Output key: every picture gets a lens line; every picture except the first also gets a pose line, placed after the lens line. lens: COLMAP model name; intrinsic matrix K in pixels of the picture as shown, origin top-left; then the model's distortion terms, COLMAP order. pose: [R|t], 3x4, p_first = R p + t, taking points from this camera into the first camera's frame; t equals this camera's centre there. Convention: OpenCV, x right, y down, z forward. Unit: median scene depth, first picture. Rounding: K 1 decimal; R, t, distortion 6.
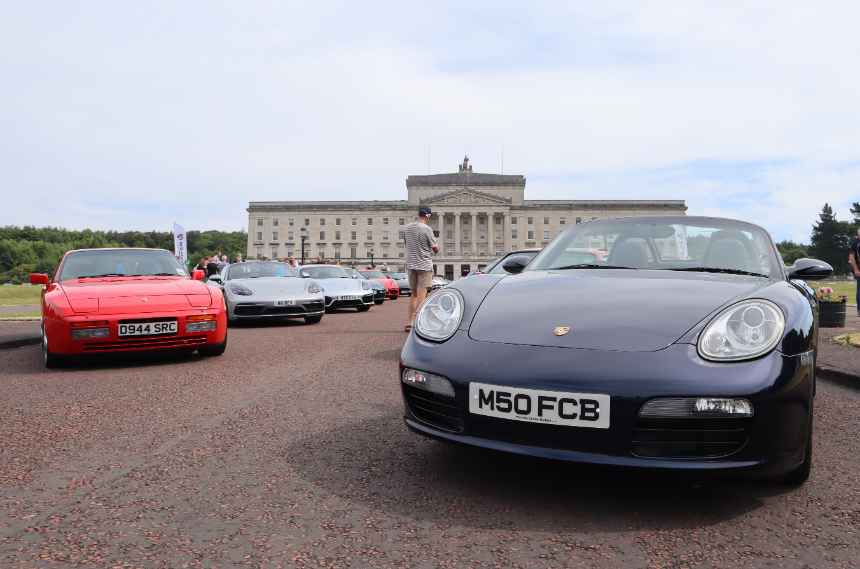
lens RADIAL K [[710.0, 0, 458.1], [0, 710.0, 271.5], [0, 0, 1]] dist [-0.121973, 0.103022]
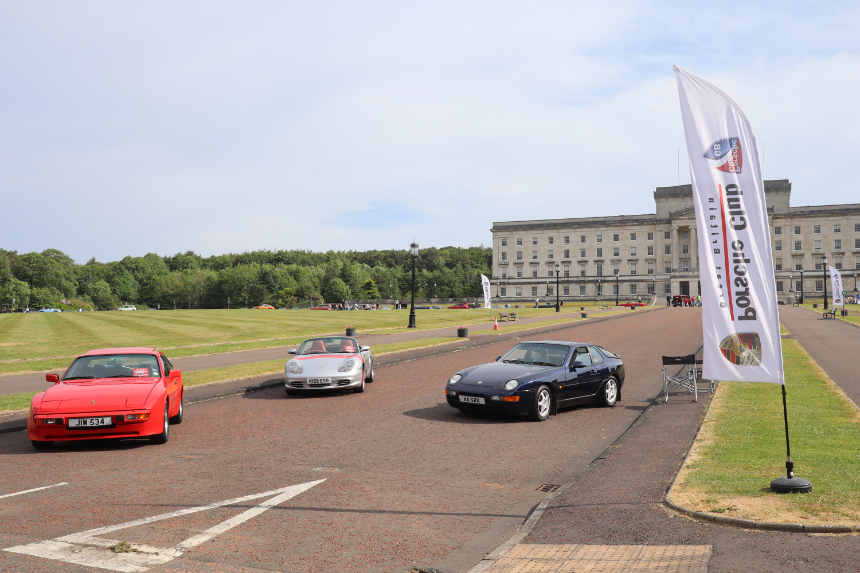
lens RADIAL K [[835.5, 0, 425.4], [0, 835.5, 286.1], [0, 0, 1]] dist [0.006798, 0.003358]
pose [[0.938298, -0.019052, -0.345304, 0.023765], [0.020164, 0.999797, -0.000374, -0.009266], [0.345241, -0.006612, 0.938491, -0.159813]]
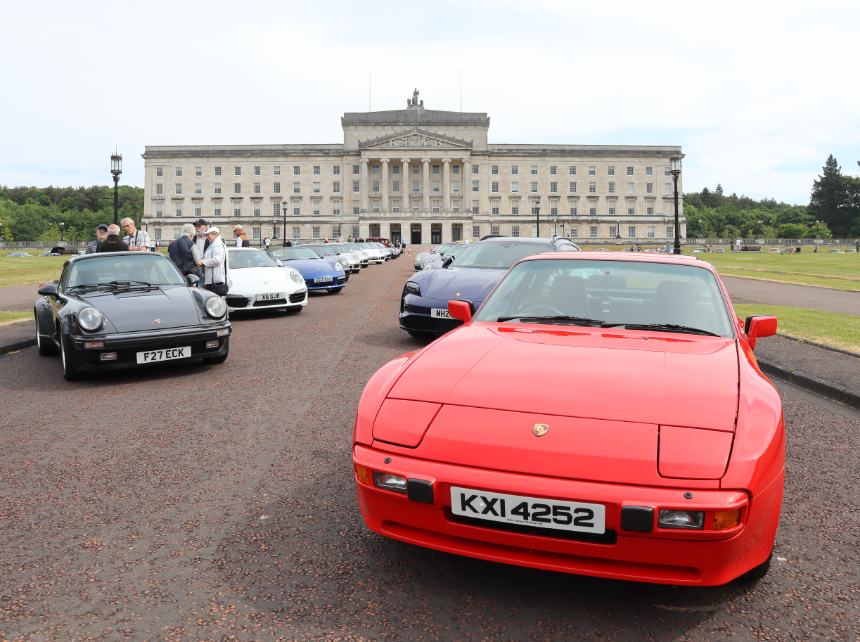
lens RADIAL K [[735.9, 0, 455.0], [0, 735.9, 298.9], [0, 0, 1]] dist [-0.133740, 0.092707]
pose [[0.997779, -0.006828, 0.066265, -0.001040], [0.000676, 0.995719, 0.092425, -0.001347], [-0.066612, -0.092175, 0.993512, 0.152247]]
